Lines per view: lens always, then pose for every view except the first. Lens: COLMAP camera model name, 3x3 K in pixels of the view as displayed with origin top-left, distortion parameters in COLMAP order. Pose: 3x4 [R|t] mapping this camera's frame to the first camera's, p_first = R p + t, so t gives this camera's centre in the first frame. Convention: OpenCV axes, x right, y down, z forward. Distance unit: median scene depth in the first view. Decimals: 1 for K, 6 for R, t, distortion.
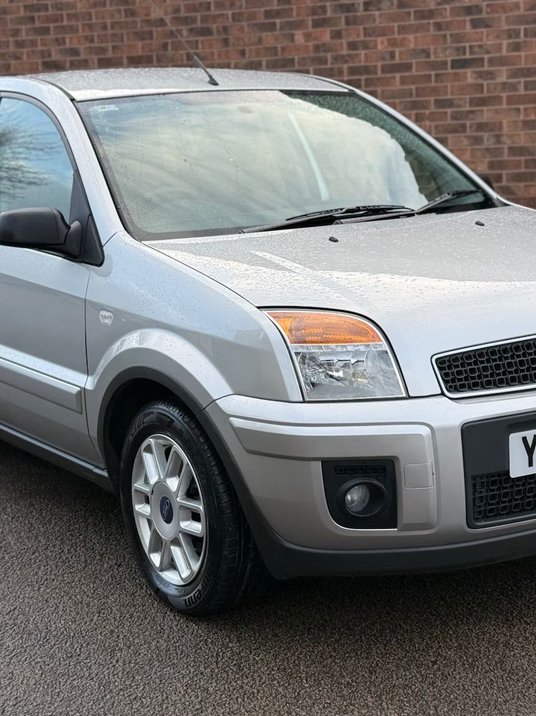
lens RADIAL K [[1352.7, 0, 268.0], [0, 1352.7, 358.0], [0, 0, 1]] dist [-0.040670, -0.052144]
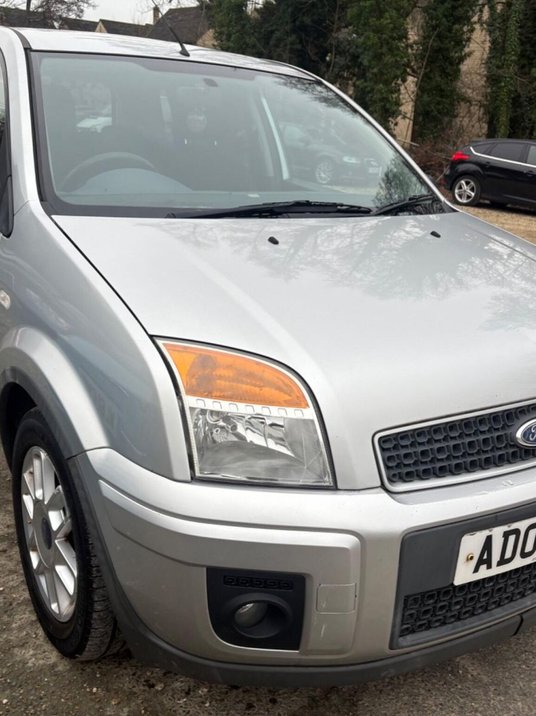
lens RADIAL K [[726.5, 0, 268.0], [0, 726.5, 358.0], [0, 0, 1]] dist [-0.005247, -0.006998]
pose [[0.993350, 0.112842, 0.022846, 0.048327], [-0.114954, 0.983124, 0.142309, -0.089775], [-0.006402, -0.143989, 0.989559, 0.598208]]
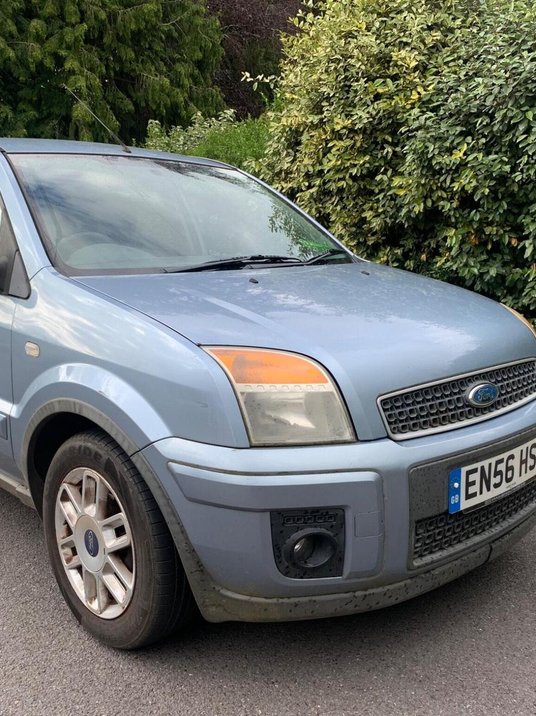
lens RADIAL K [[726.5, 0, 268.0], [0, 726.5, 358.0], [0, 0, 1]] dist [-0.005247, -0.006998]
pose [[0.980505, 0.012326, 0.196109, -0.059696], [-0.011662, 0.999922, -0.004542, -0.026298], [-0.196150, 0.002167, 0.980572, 0.484280]]
